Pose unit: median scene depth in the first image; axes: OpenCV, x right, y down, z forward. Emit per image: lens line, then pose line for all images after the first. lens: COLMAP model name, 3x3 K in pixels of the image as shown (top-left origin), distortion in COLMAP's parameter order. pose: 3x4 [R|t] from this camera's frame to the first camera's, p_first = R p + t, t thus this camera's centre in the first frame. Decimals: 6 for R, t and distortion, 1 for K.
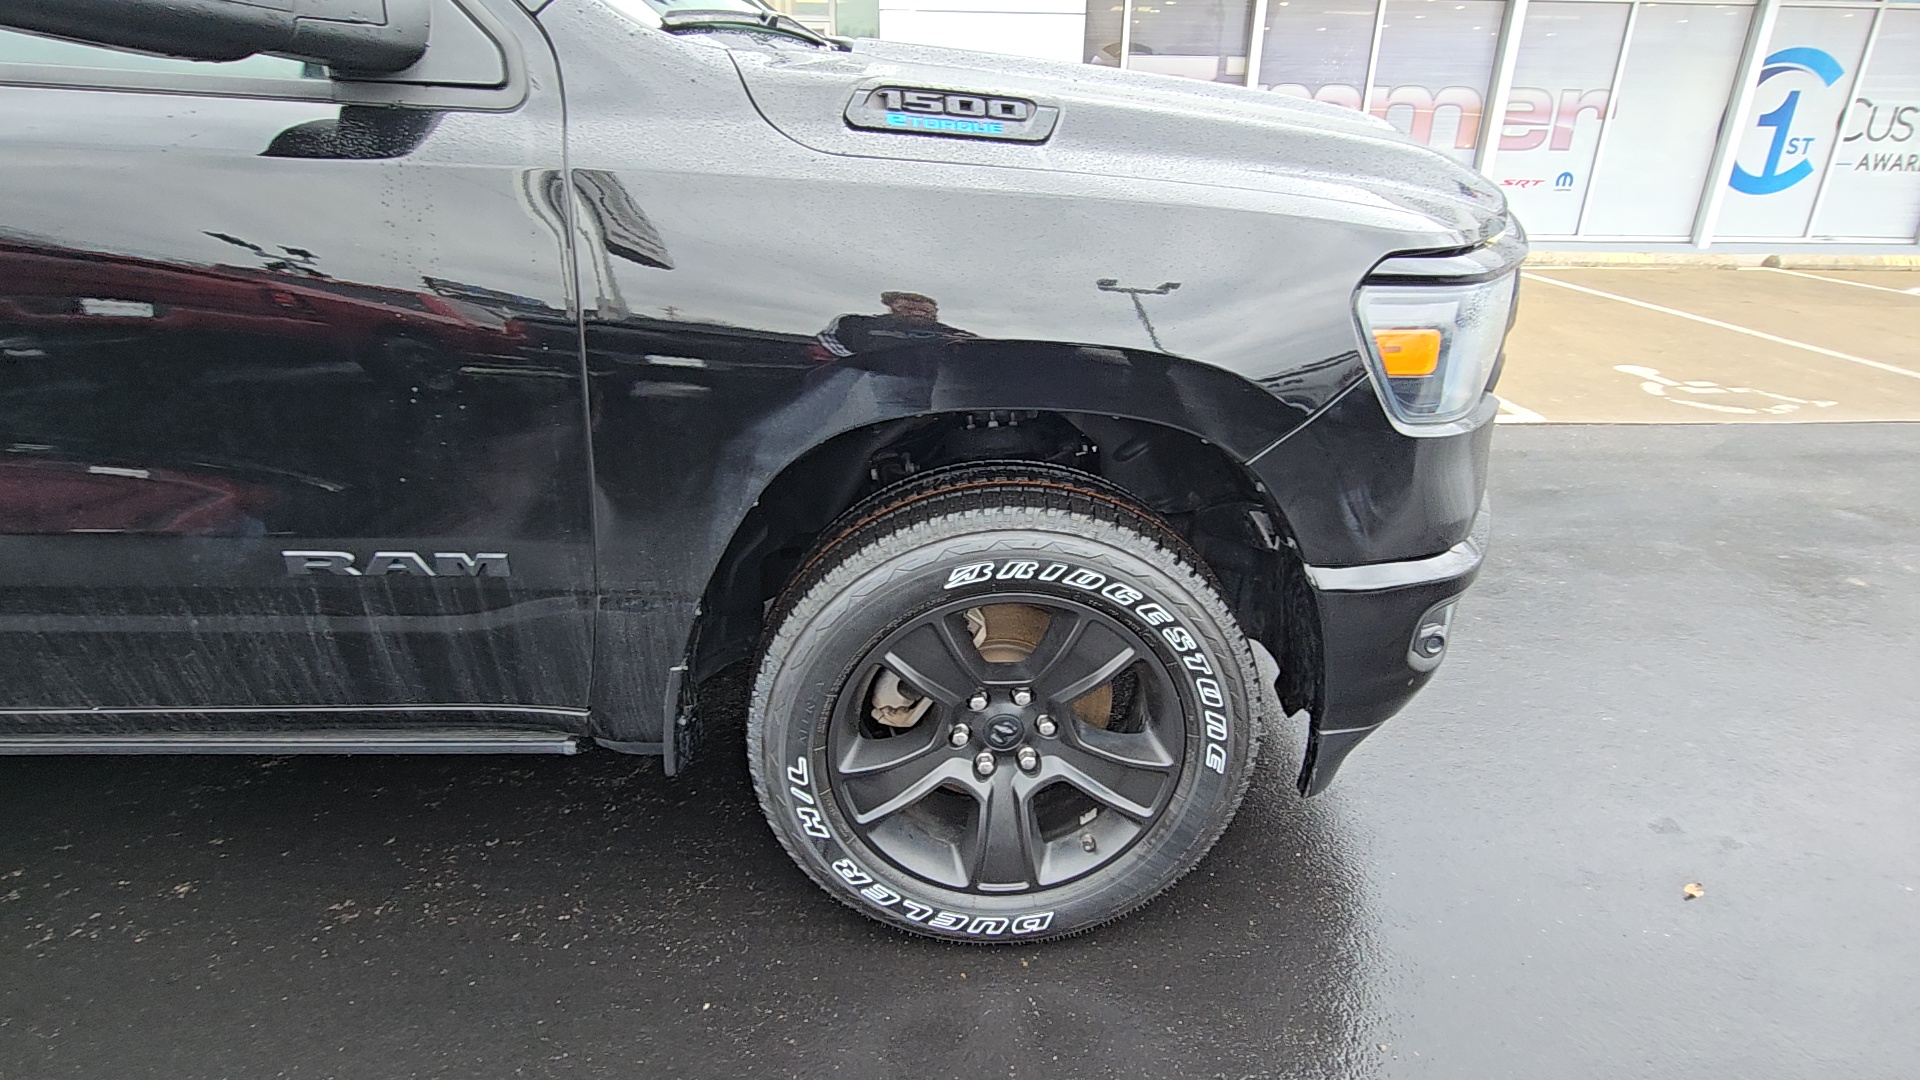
lens RADIAL K [[966.2, 0, 952.5], [0, 966.2, 542.2], [0, 0, 1]] dist [0.000952, -0.000815]
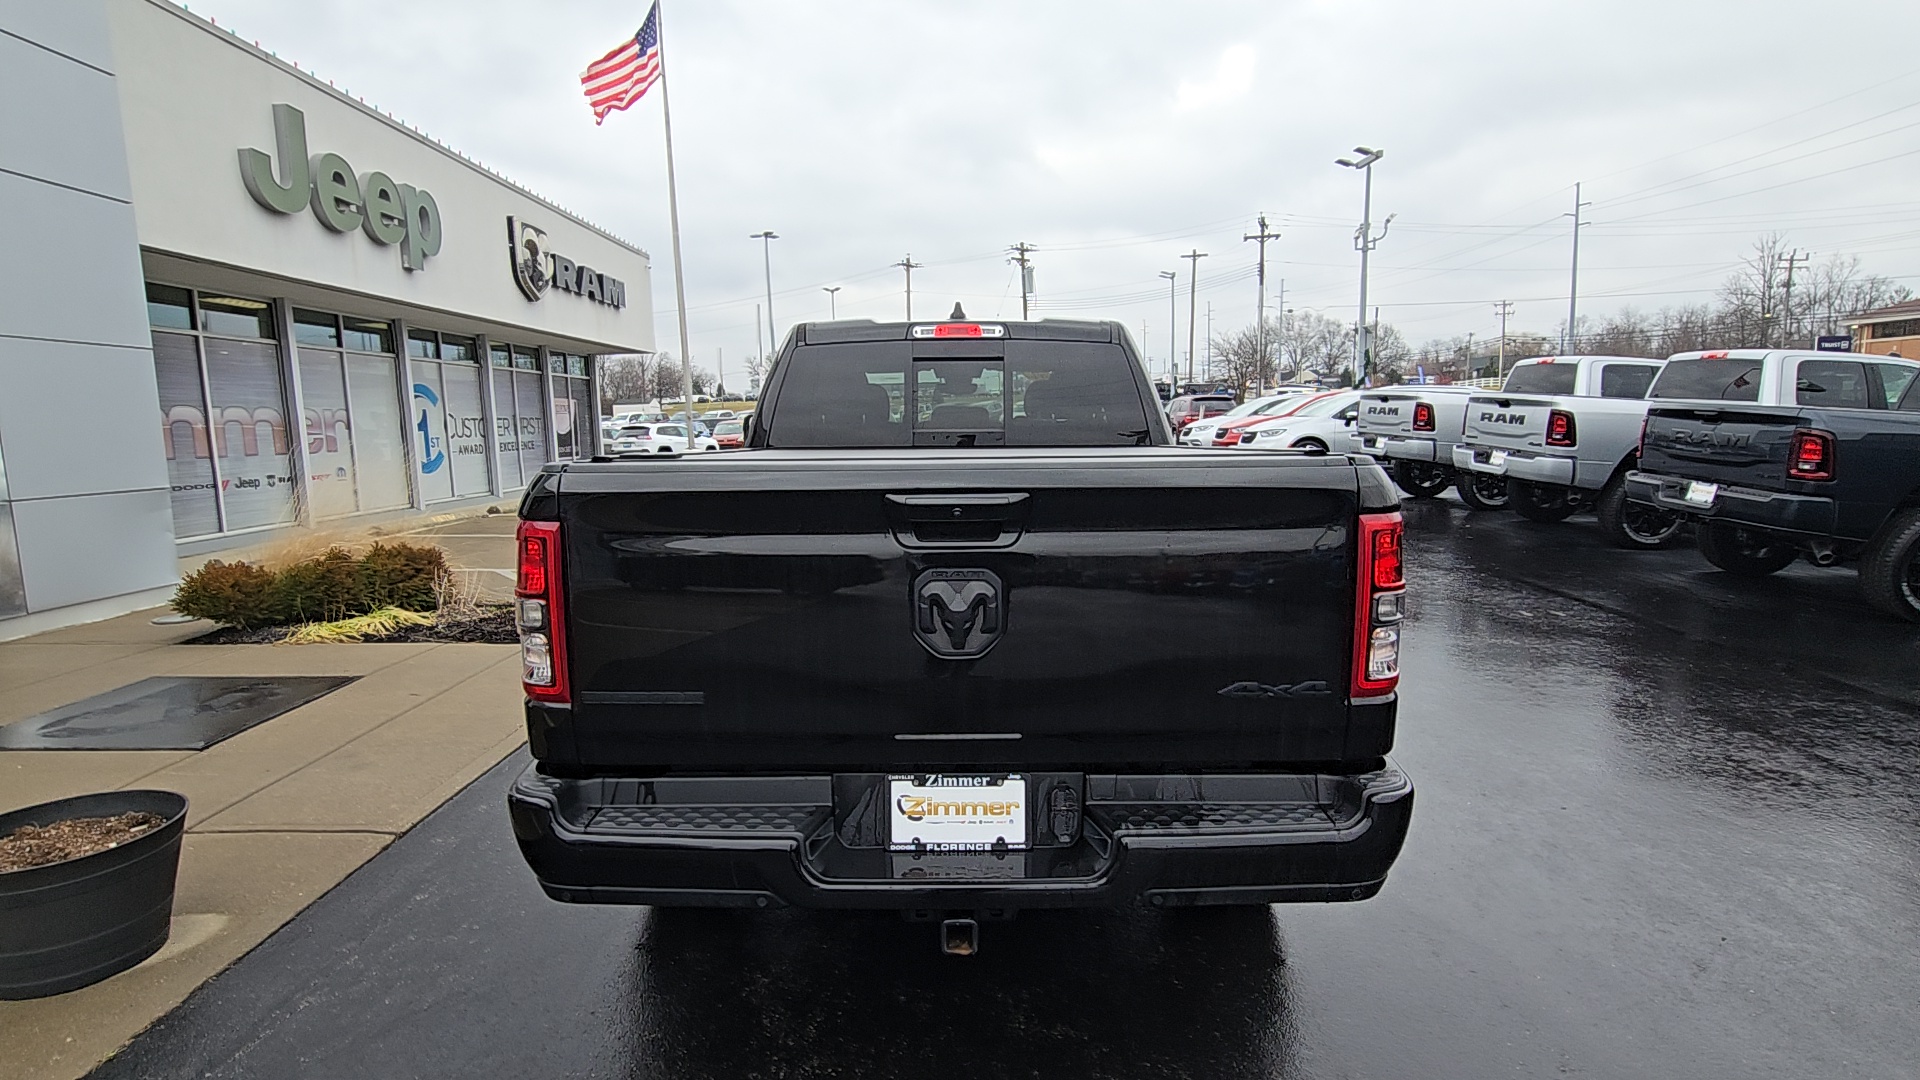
lens RADIAL K [[964.7, 0, 950.9], [0, 964.7, 544.5], [0, 0, 1]] dist [0.000174, -0.000500]
pose [[0.048525, -0.139133, 0.989084, -4.161535], [0.401985, 0.909233, 0.108179, -0.653863], [-0.914360, 0.392348, 0.100050, 1.061170]]
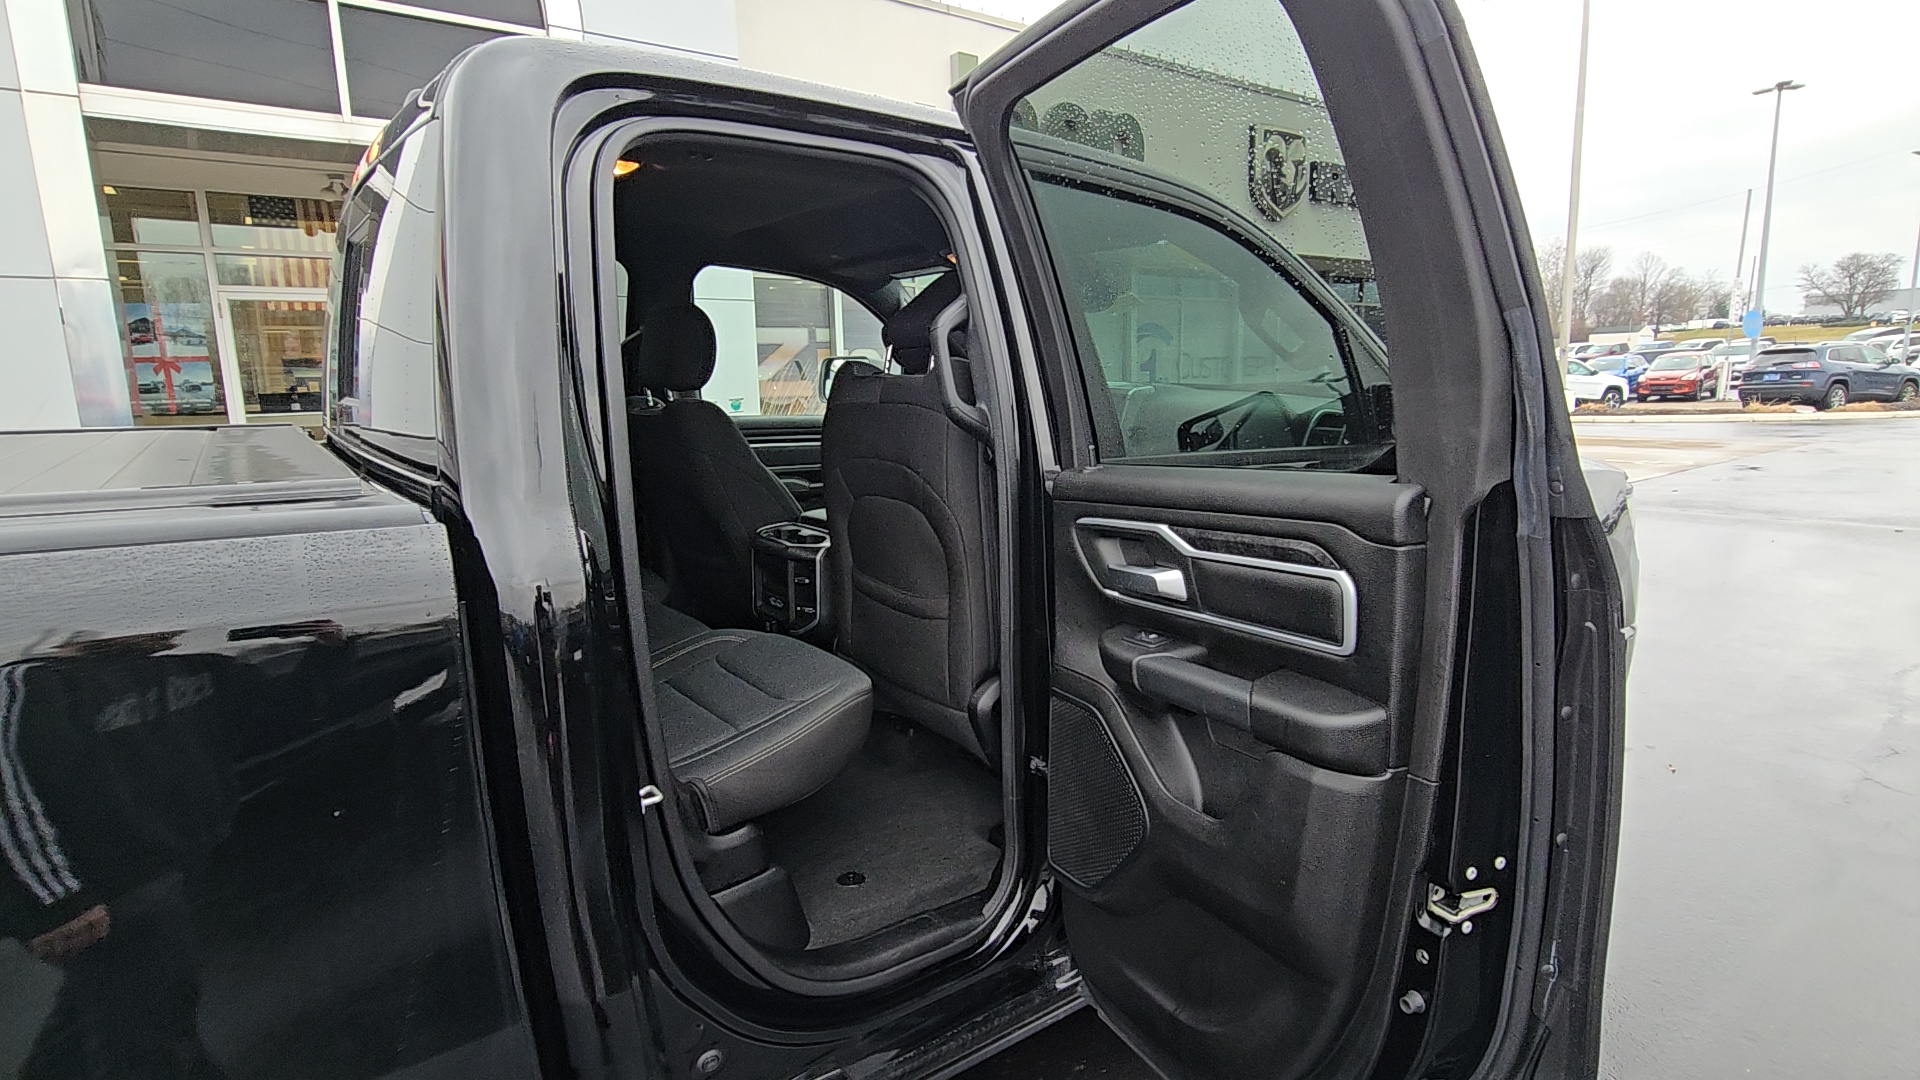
lens RADIAL K [[967.5, 0, 949.3], [0, 967.5, 542.2], [0, 0, 1]] dist [0.000690, -0.001040]
pose [[0.826554, -0.124210, 0.548982, -1.681177], [0.243846, 0.958086, -0.150366, -0.172434], [-0.507295, 0.258153, 0.822198, -0.004617]]
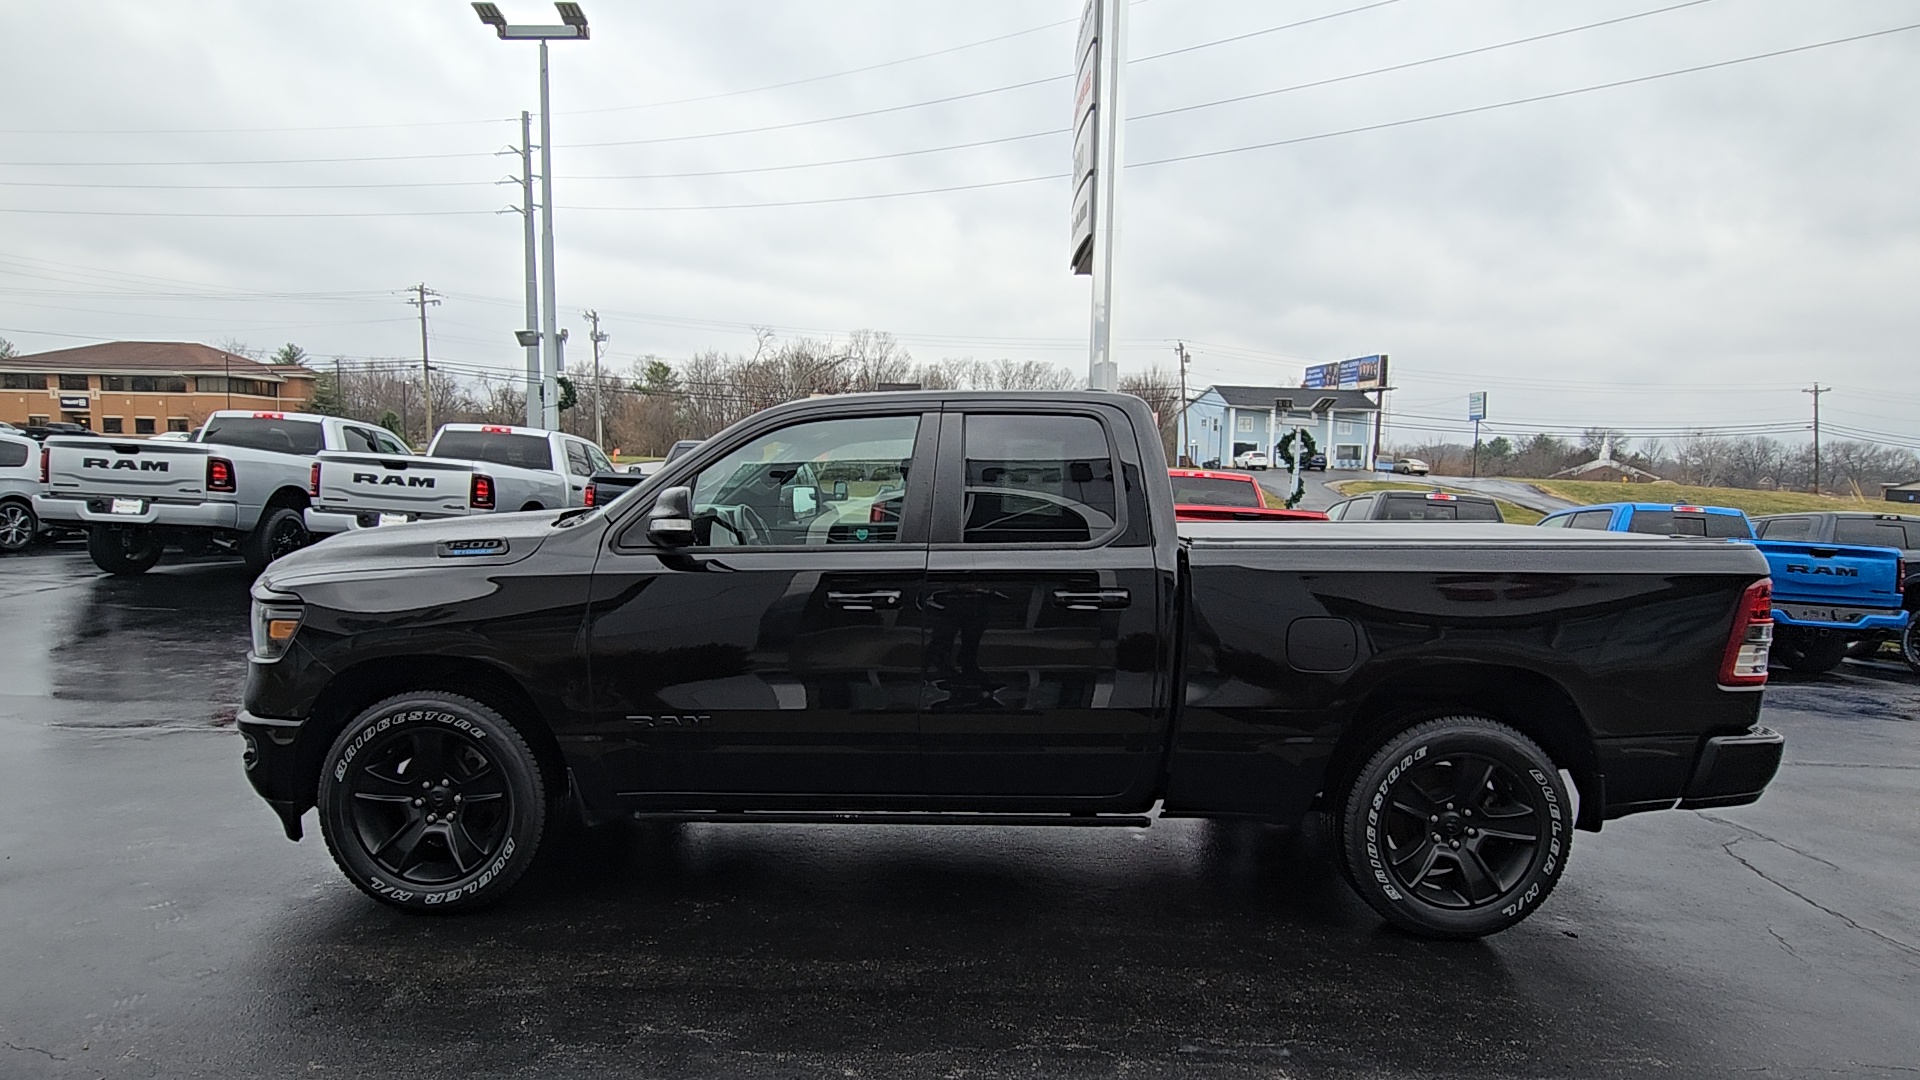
lens RADIAL K [[964.7, 0, 950.9], [0, 964.7, 544.5], [0, 0, 1]] dist [0.000174, -0.000500]
pose [[-0.998617, -0.034504, 0.039672, -1.223171], [-0.012782, 0.891222, 0.453387, -1.778447], [-0.051001, 0.452252, -0.890431, 3.639495]]
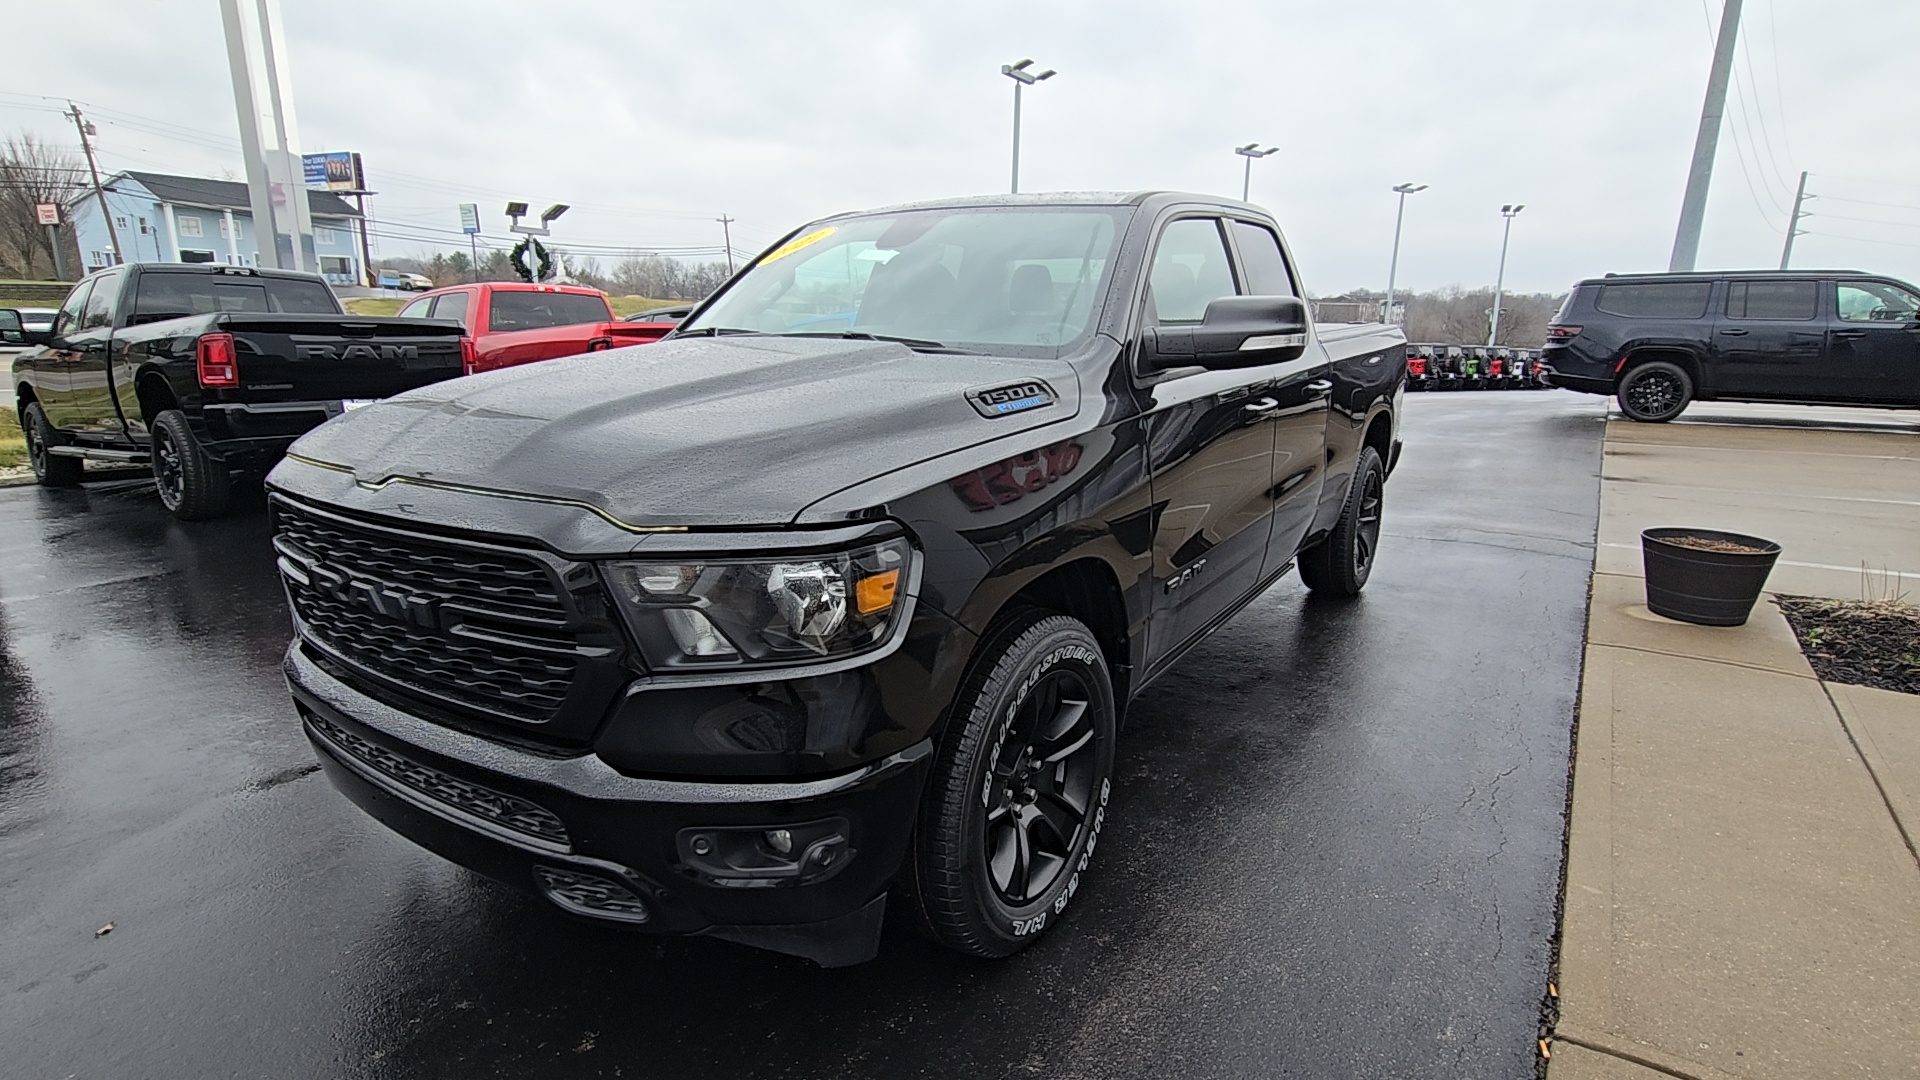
lens RADIAL K [[966.2, 0, 952.5], [0, 966.2, 542.2], [0, 0, 1]] dist [0.000952, -0.000815]
pose [[-0.590295, 0.178369, -0.787233, 1.118947], [-0.323798, 0.841045, 0.433357, -1.180015], [0.739396, 0.510713, -0.438709, 2.423783]]
